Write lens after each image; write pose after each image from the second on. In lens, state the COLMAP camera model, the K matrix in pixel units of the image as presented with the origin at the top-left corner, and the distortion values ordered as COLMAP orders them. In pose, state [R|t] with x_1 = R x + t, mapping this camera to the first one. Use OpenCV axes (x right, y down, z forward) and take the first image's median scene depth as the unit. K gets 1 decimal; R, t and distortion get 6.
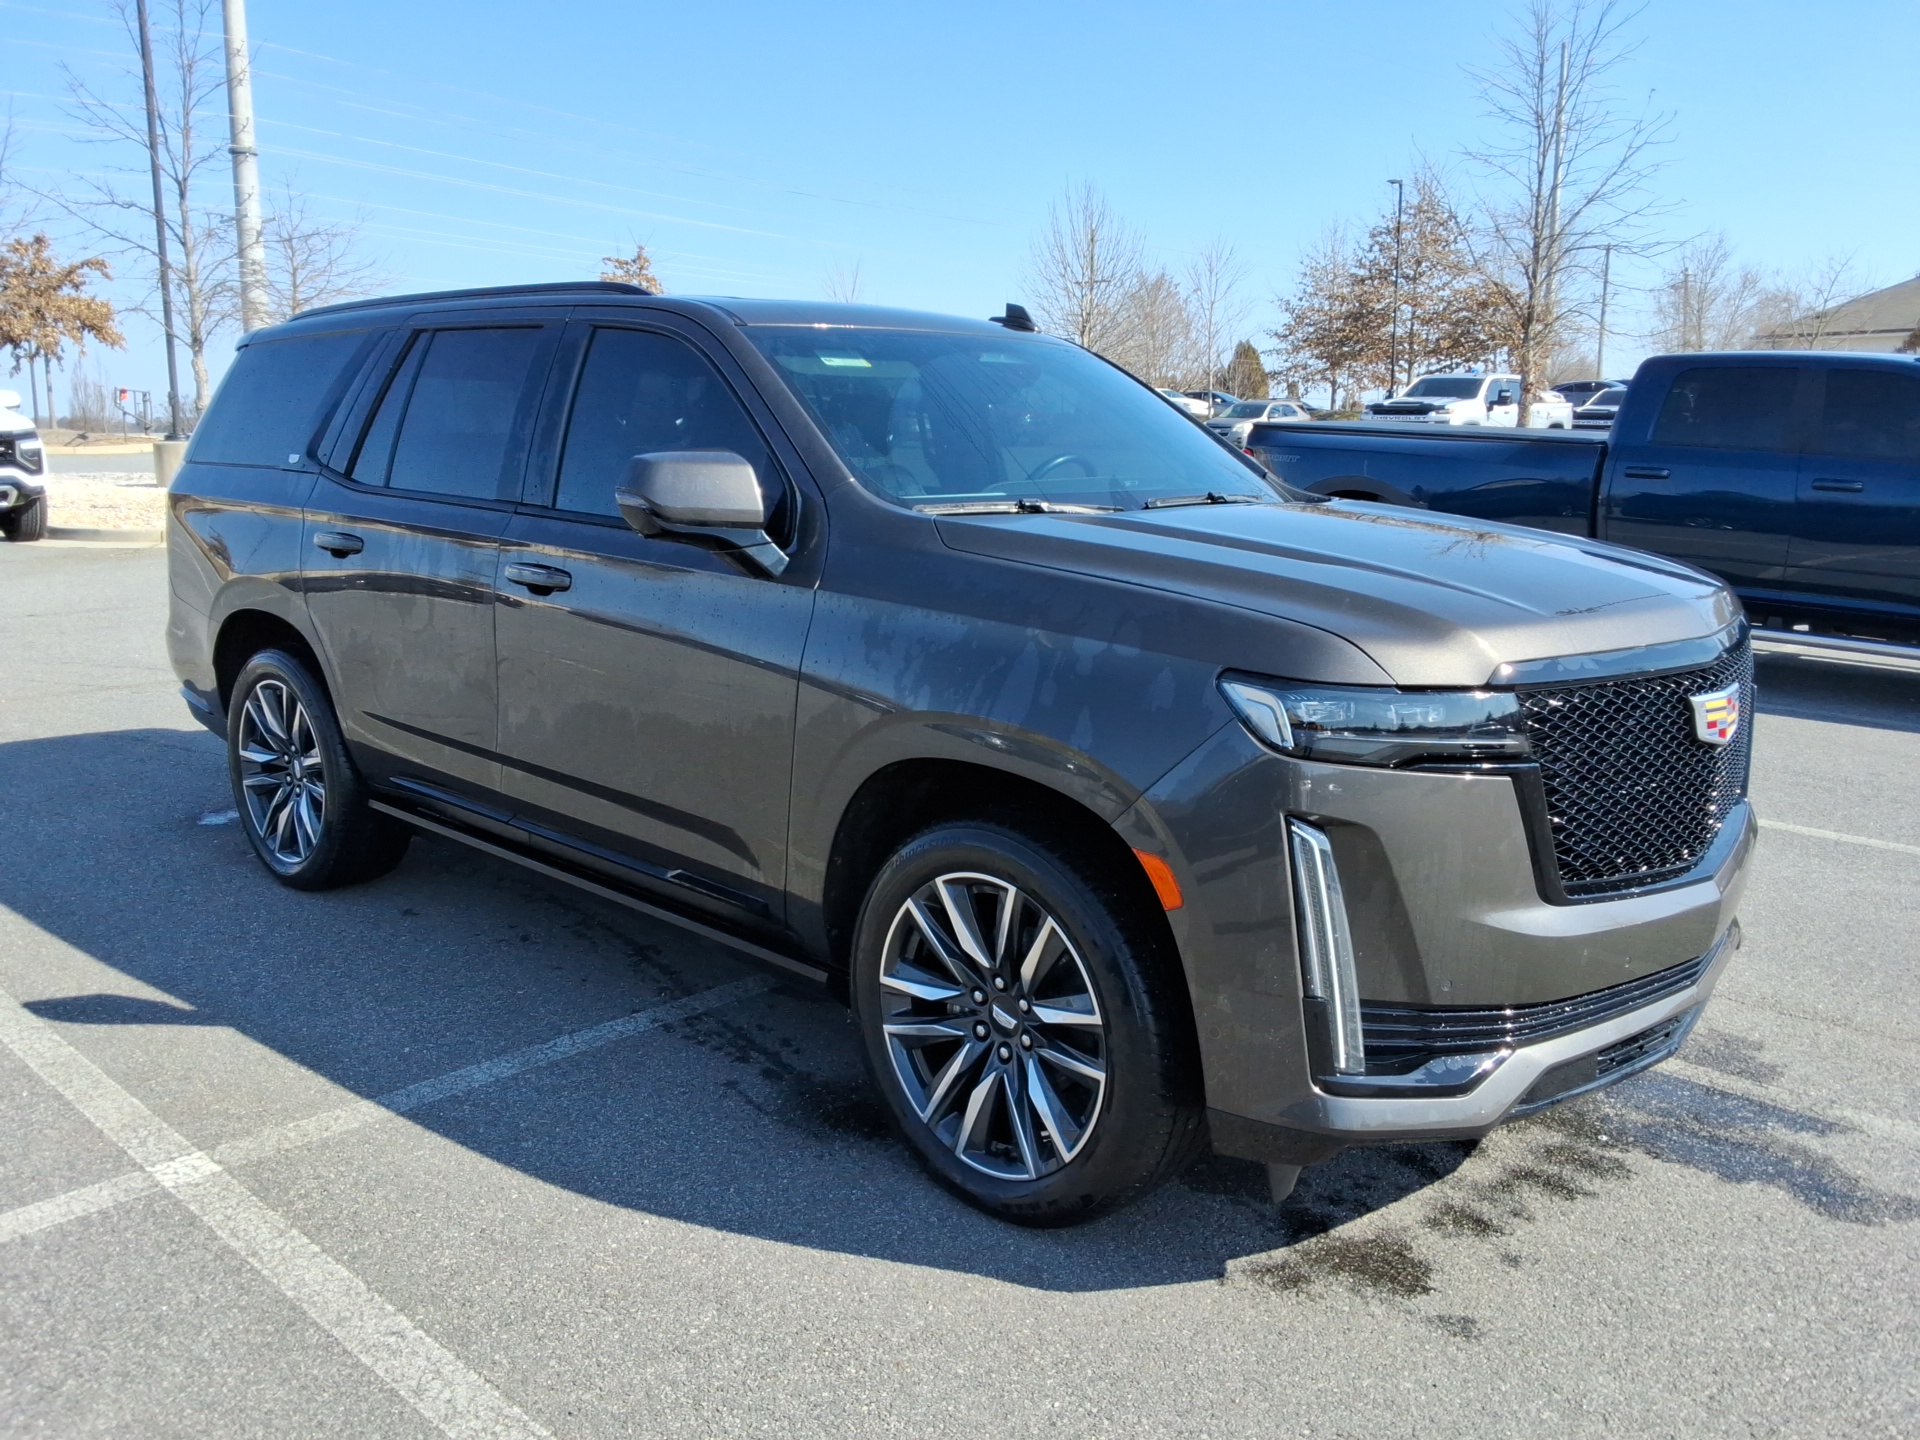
lens RADIAL K [[1526.5, 0, 960.0], [0, 1526.5, 720.0], [0, 0, 1]] dist [0.071117, -0.086697]
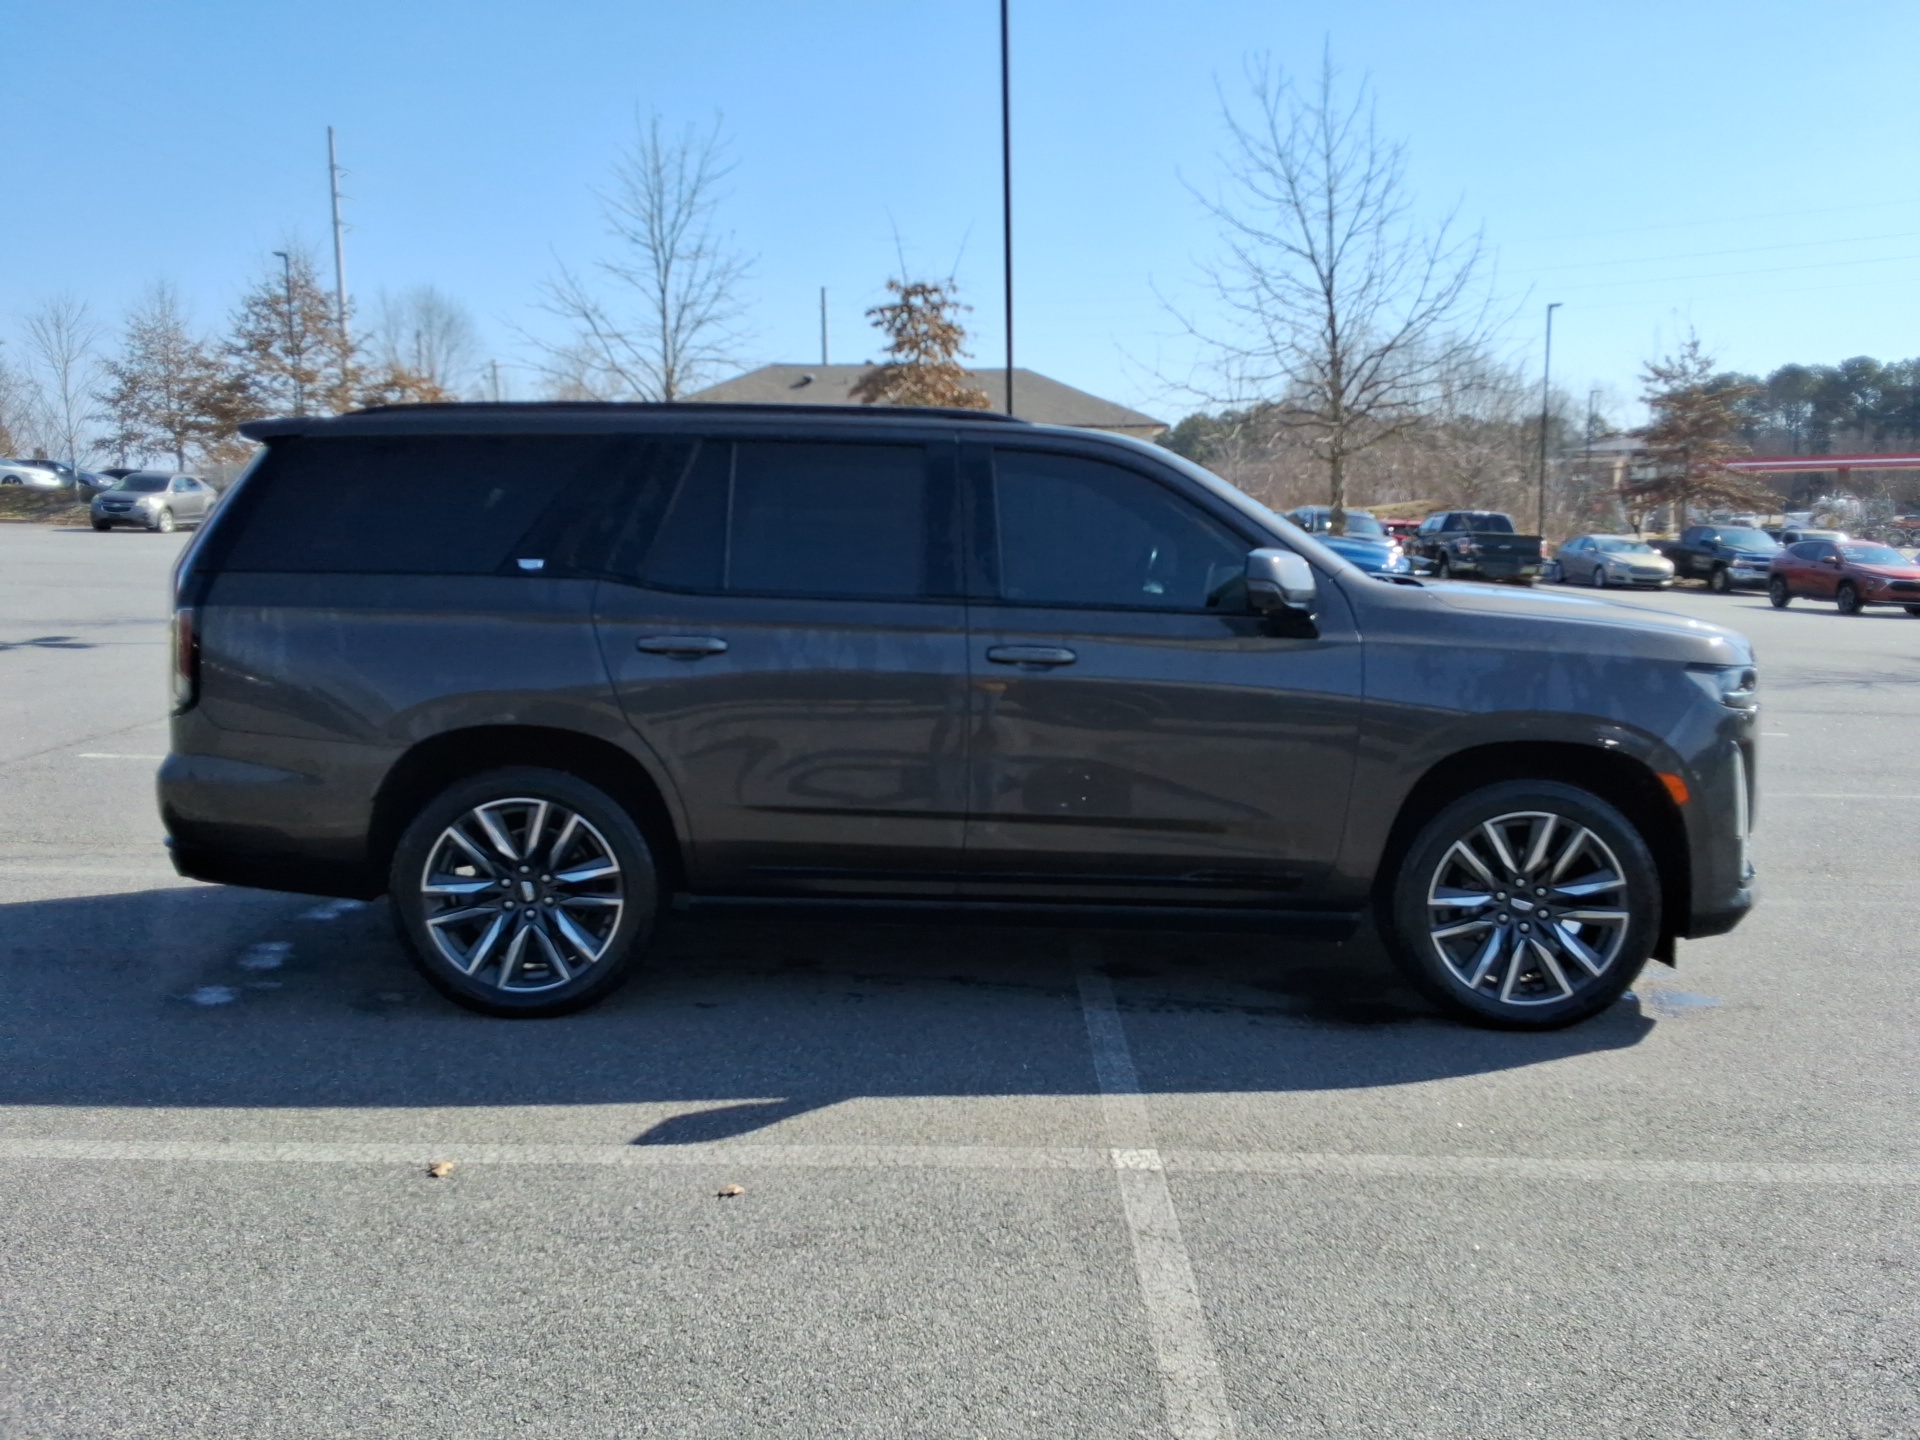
lens RADIAL K [[1526.5, 0, 960.0], [0, 1526.5, 720.0], [0, 0, 1]] dist [0.071117, -0.086697]
pose [[0.734068, -0.092332, 0.672770, -1.155567], [0.124078, 0.992272, 0.000799, -0.053619], [-0.667645, 0.082890, 0.739851, 0.158877]]
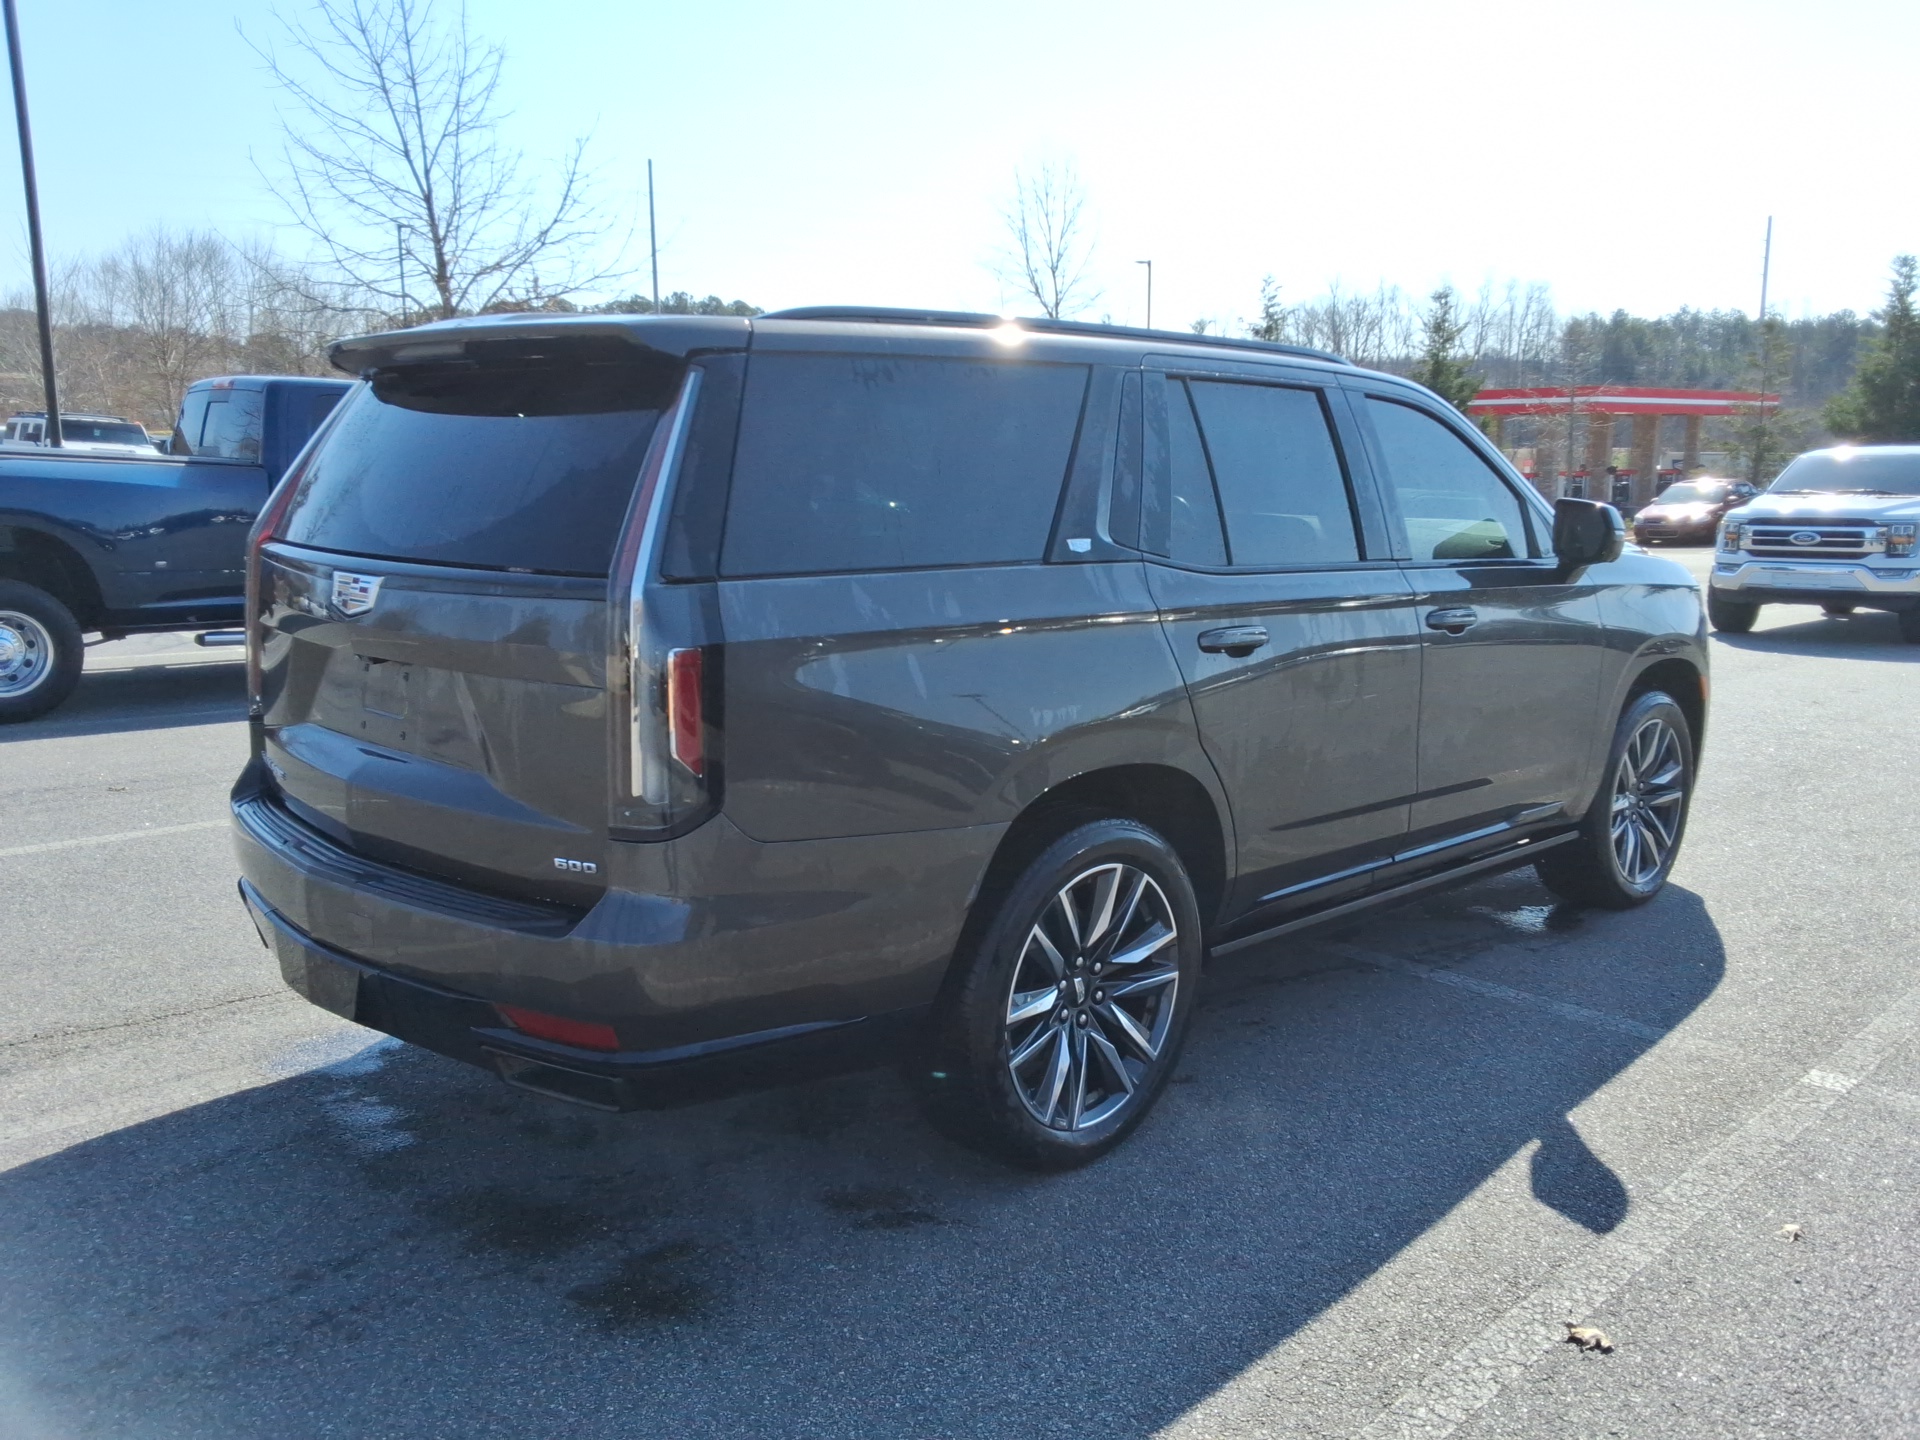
lens RADIAL K [[1557.3, 0, 997.3], [0, 1557.3, 668.0], [0, 0, 1]] dist [0.057456, -0.002814]
pose [[0.010812, -0.141164, 0.989927, -1.486660], [0.168007, 0.976168, 0.137367, -0.285575], [-0.985726, 0.164830, 0.034271, 1.332964]]
